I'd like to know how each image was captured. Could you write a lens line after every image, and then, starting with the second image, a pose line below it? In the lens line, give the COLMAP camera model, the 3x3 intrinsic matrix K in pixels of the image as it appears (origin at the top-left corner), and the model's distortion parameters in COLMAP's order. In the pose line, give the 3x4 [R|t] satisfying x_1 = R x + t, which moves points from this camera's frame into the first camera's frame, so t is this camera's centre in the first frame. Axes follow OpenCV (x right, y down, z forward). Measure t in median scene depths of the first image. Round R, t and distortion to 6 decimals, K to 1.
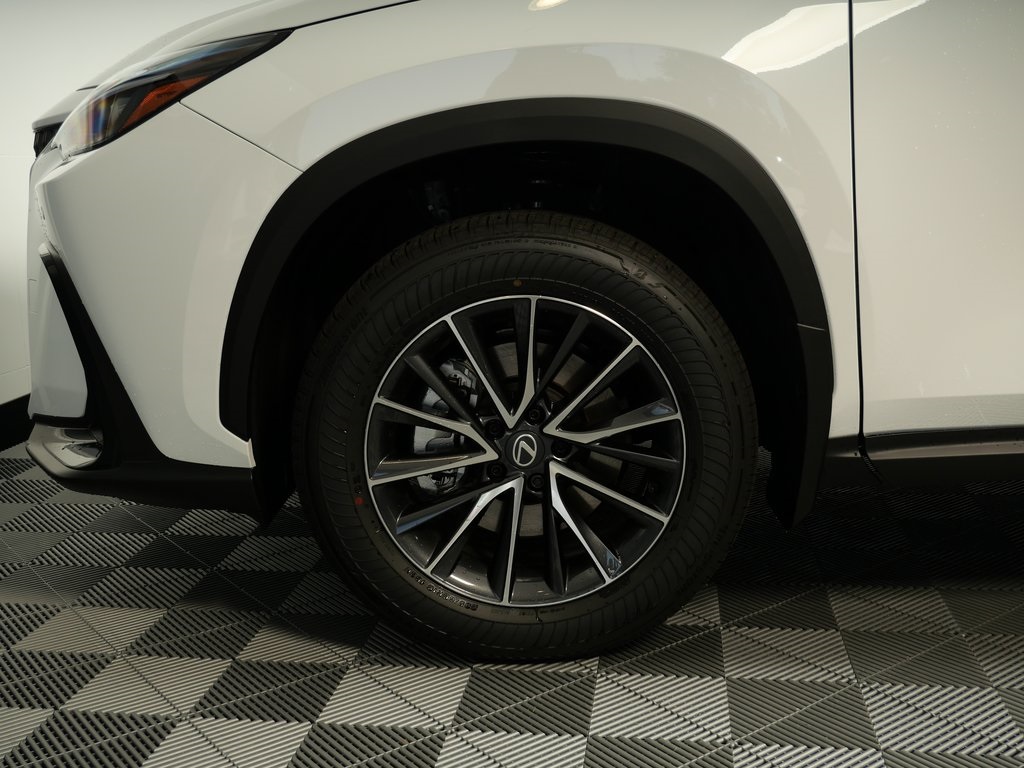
lens RADIAL K [[1126.4, 0, 512.0], [0, 1126.4, 384.0], [0, 0, 1]] dist [-0.013415, -0.005440]
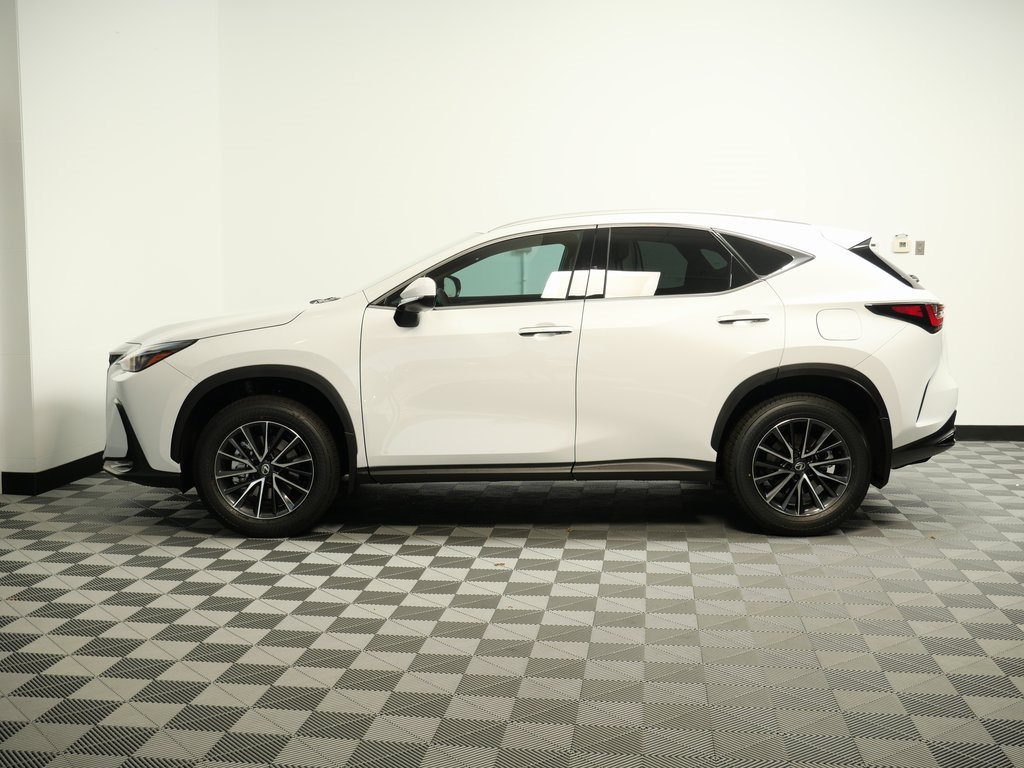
lens RADIAL K [[1126.4, 0, 512.0], [0, 1126.4, 384.0], [0, 0, 1]] dist [-0.013415, -0.005440]
pose [[0.999392, 0.028151, 0.020552, 0.639951], [-0.026011, 0.994864, -0.097818, 0.112441], [-0.023200, 0.097224, 0.994992, -2.228988]]
